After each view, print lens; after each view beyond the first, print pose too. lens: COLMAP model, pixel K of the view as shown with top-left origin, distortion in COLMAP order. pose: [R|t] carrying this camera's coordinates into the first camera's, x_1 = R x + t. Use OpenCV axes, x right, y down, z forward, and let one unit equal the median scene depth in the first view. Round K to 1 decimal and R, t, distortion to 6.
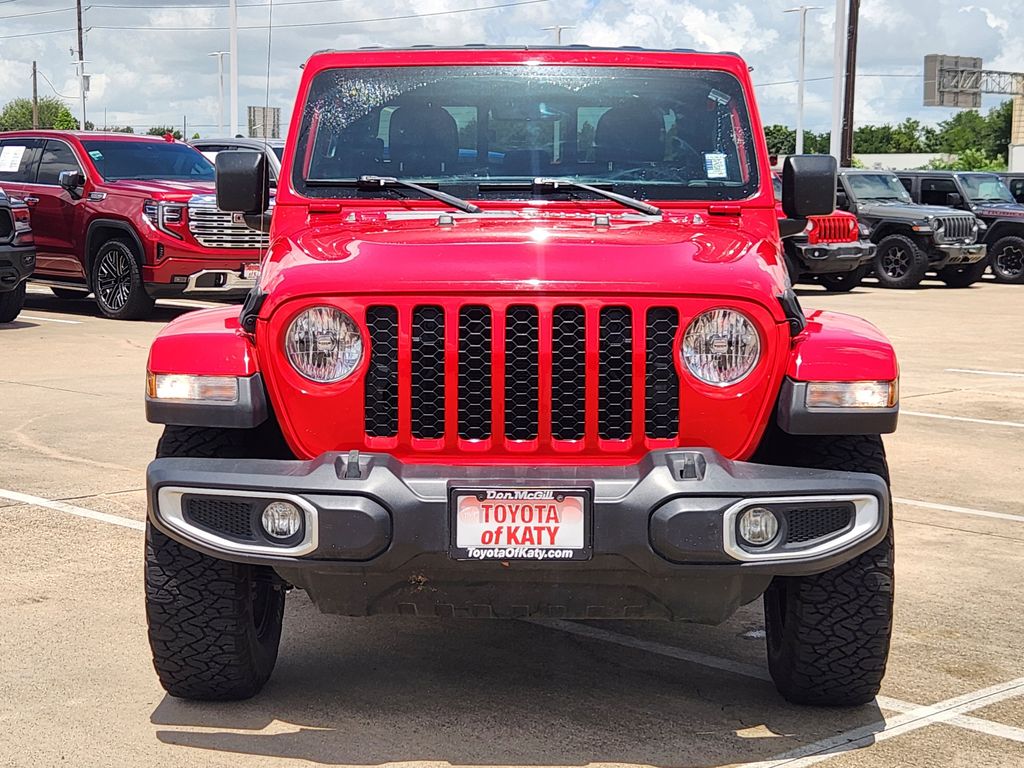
lens RADIAL K [[1840.0, 0, 514.0], [0, 1840.0, 383.5], [0, 0, 1]] dist [0.110967, 0.000000]
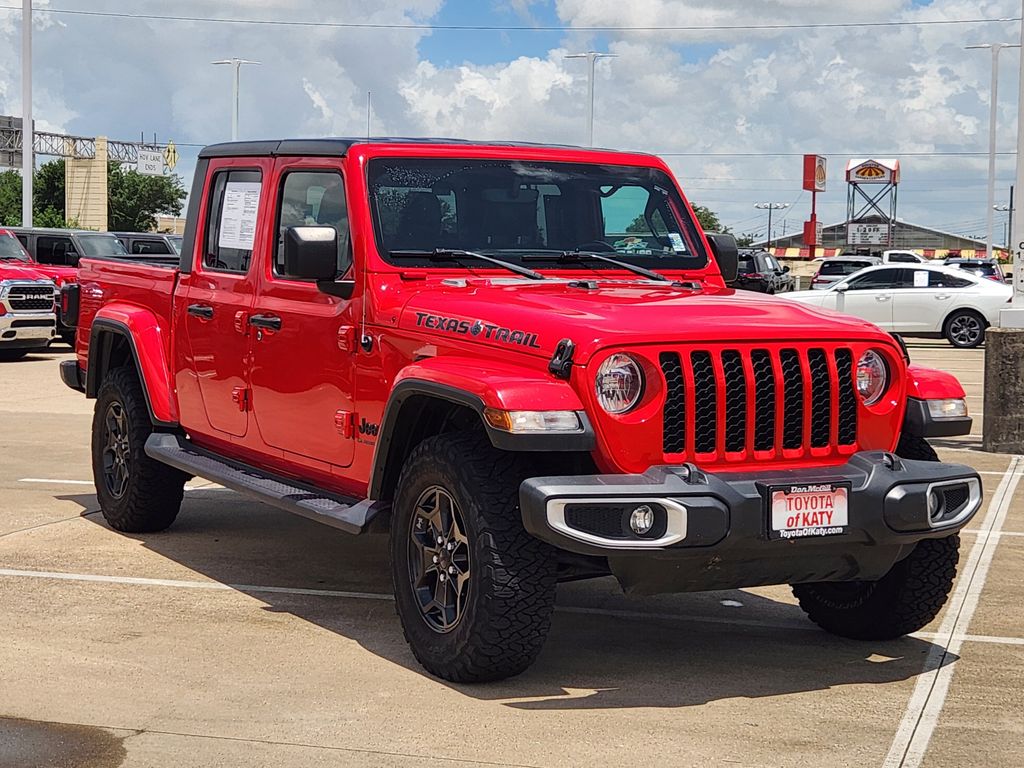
lens RADIAL K [[1840.0, 0, 504.0], [0, 1840.0, 378.9], [0, 0, 1]] dist [0.110967, 0.000000]
pose [[0.874414, -0.026553, 0.484453, -0.807647], [0.042980, 0.998815, -0.022831, 0.001126], [-0.483272, 0.040786, 0.874520, -0.078027]]
